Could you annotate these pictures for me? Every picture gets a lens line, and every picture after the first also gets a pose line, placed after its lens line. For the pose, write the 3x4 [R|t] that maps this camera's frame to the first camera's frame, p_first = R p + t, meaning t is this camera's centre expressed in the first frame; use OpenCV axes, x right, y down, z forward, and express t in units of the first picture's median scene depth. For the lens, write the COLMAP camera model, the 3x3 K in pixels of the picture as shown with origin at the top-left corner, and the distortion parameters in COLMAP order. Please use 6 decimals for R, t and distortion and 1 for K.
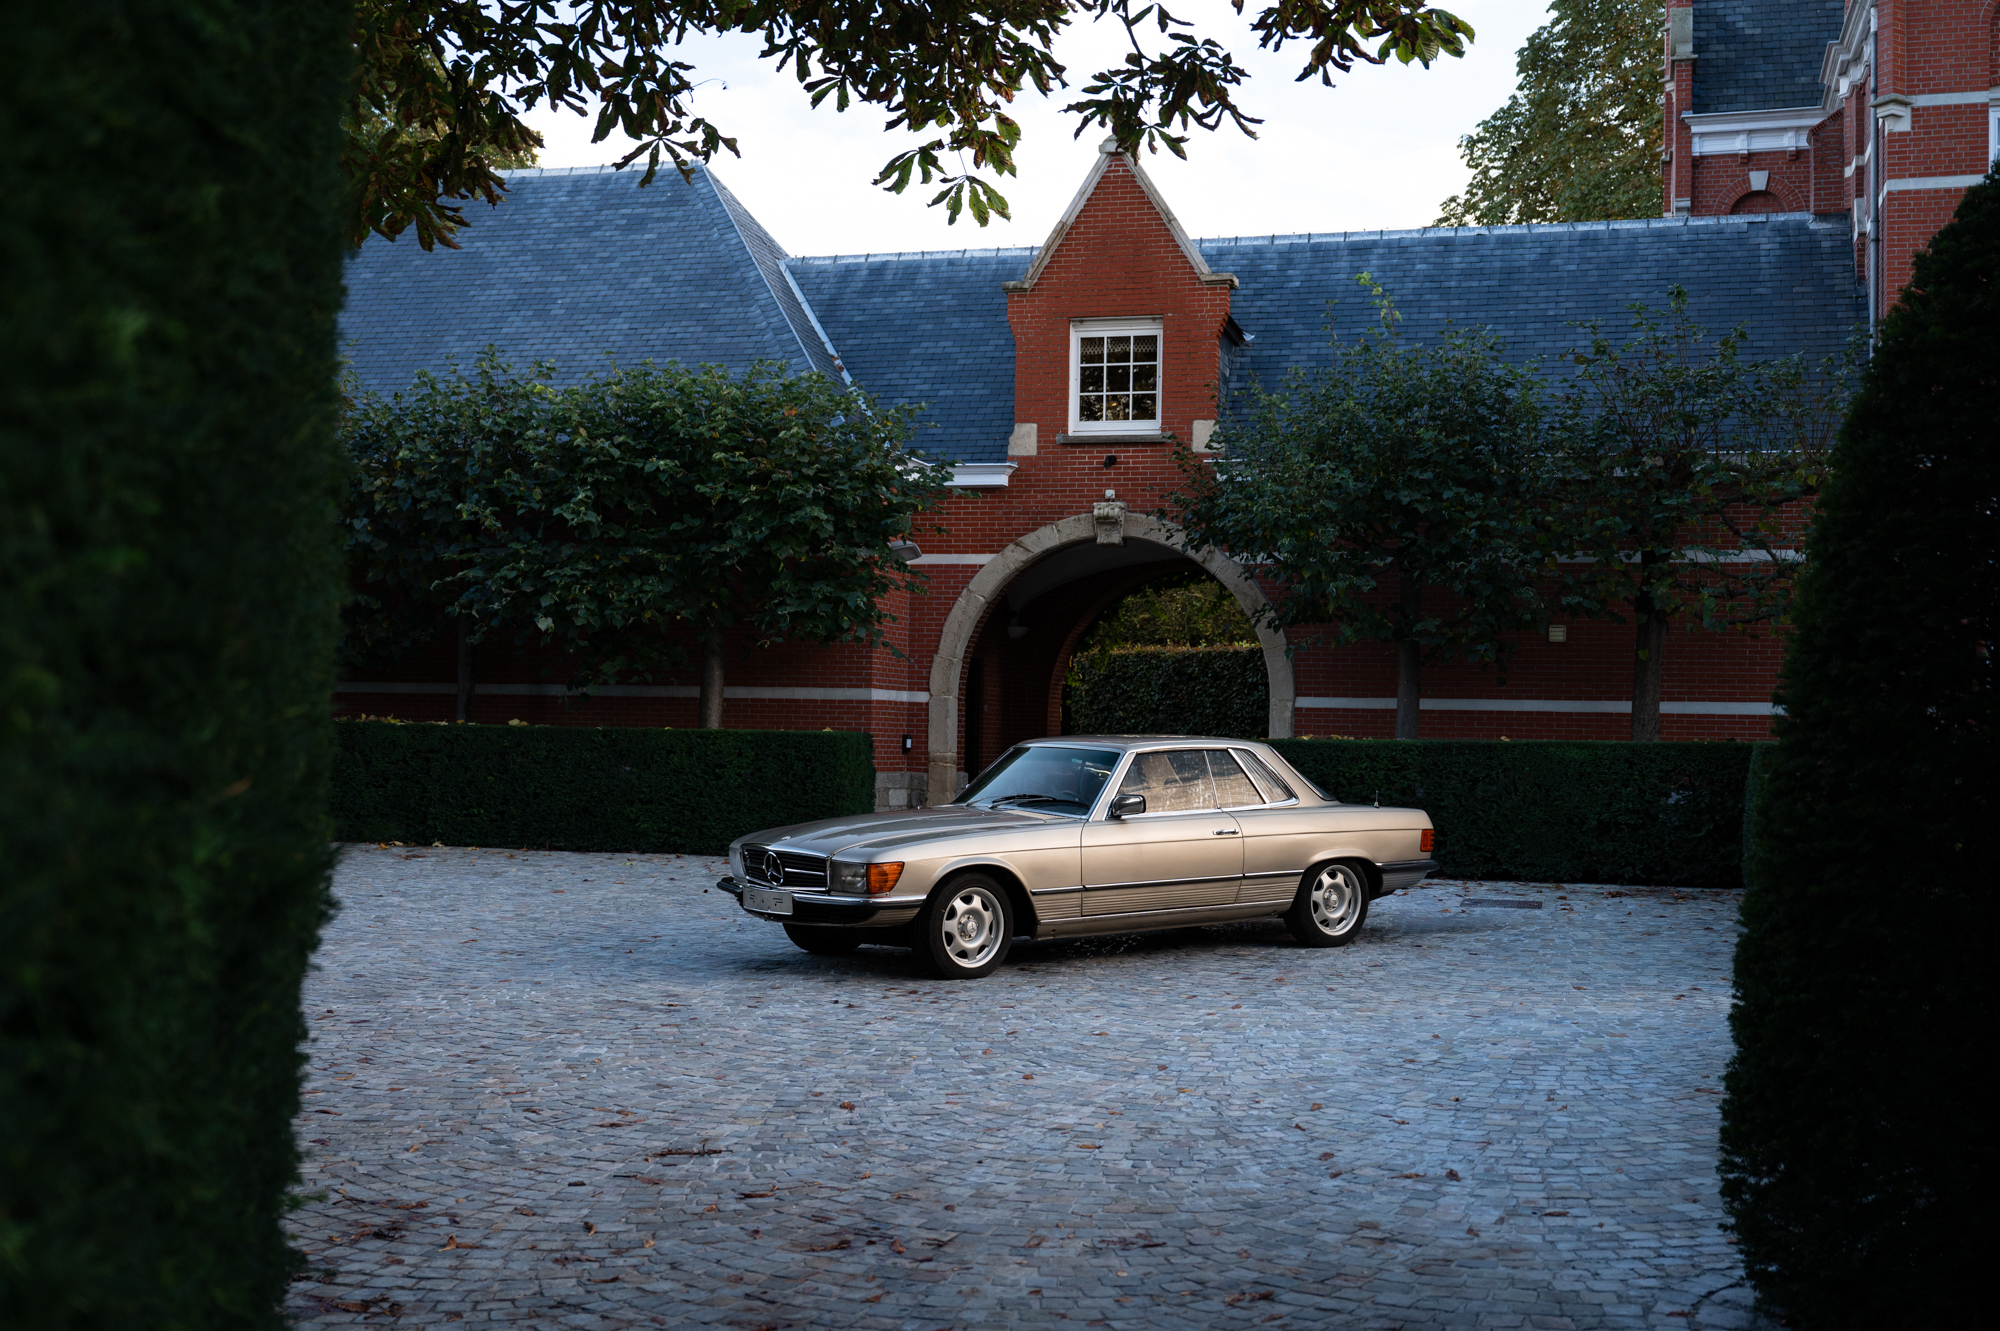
lens RADIAL K [[2115.1, 0, 992.7], [0, 2115.1, 666.0], [0, 0, 1]] dist [0.000577, 0.000000]
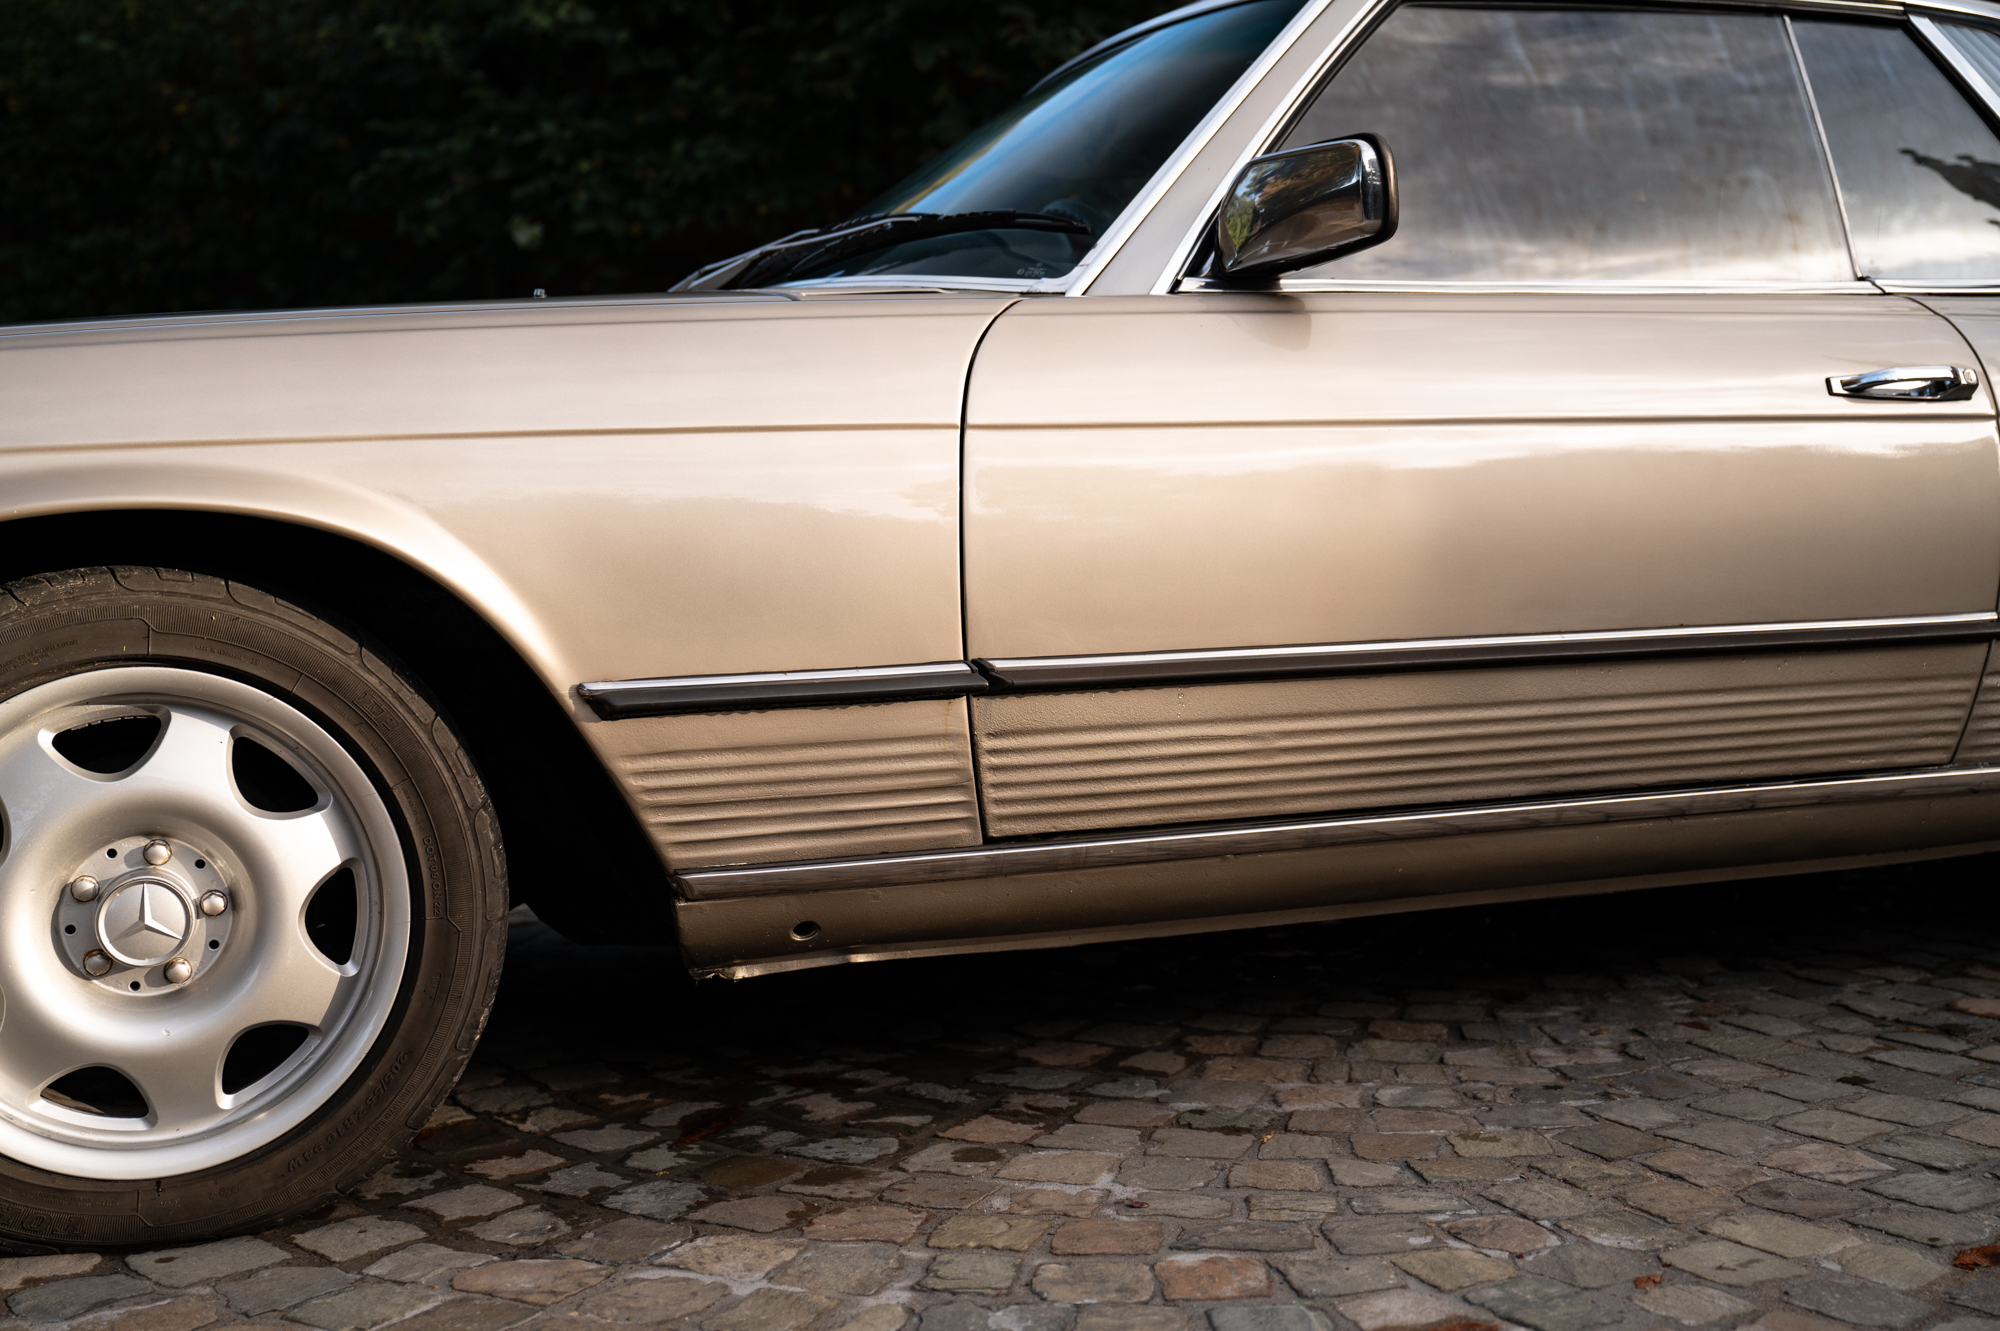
lens RADIAL K [[2115.1, 0, 1002.9], [0, 2115.1, 668.7], [0, 0, 1]] dist [0.000577, 0.000000]
pose [[0.961515, -0.006721, -0.274672, 0.050160], [0.027321, 0.997085, 0.071242, 0.051777], [0.273392, -0.076005, 0.958895, 0.469968]]
